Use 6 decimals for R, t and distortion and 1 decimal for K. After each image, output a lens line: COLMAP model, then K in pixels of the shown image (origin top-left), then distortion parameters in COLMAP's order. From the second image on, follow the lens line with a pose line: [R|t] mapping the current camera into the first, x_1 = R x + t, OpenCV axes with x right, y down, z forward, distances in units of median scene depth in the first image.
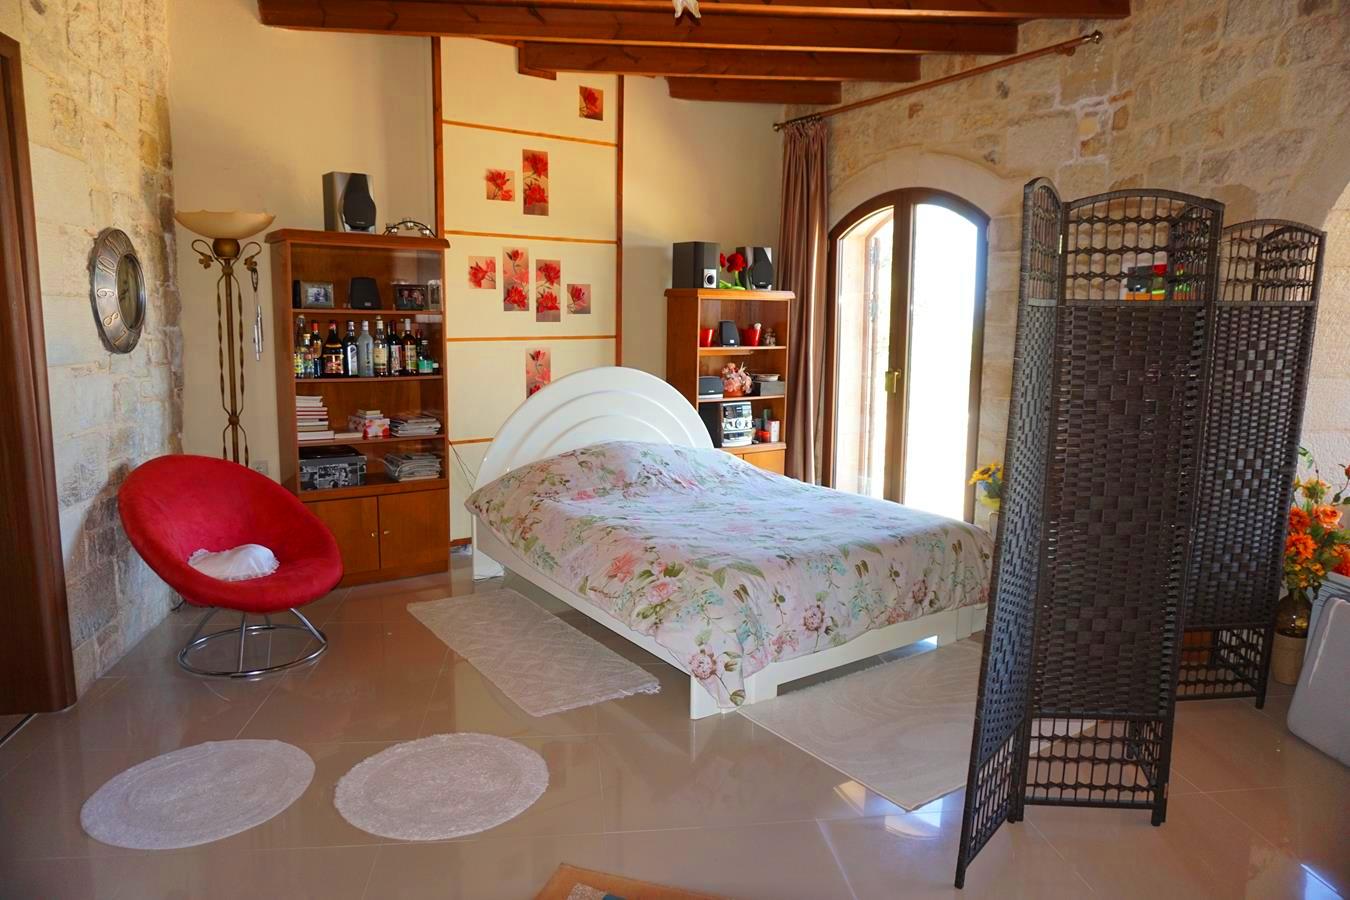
lens RADIAL K [[901.9, 0, 677.8], [0, 901.9, 451.9], [0, 0, 1]] dist [-0.041837, 0.027946]
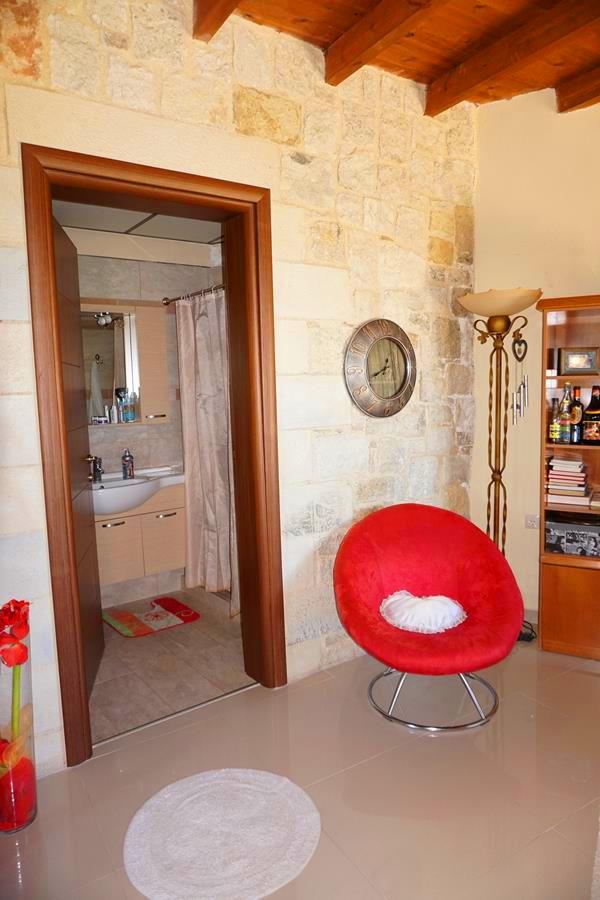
lens RADIAL K [[601.2, 0, 300.1], [0, 601.2, 446.2], [0, 0, 1]] dist [-0.041837, 0.027946]
pose [[0.416233, 0.060484, -0.907244, 0.081899], [-0.101191, 0.994668, 0.019887, -0.066620], [0.903610, 0.083527, 0.420134, 0.477486]]
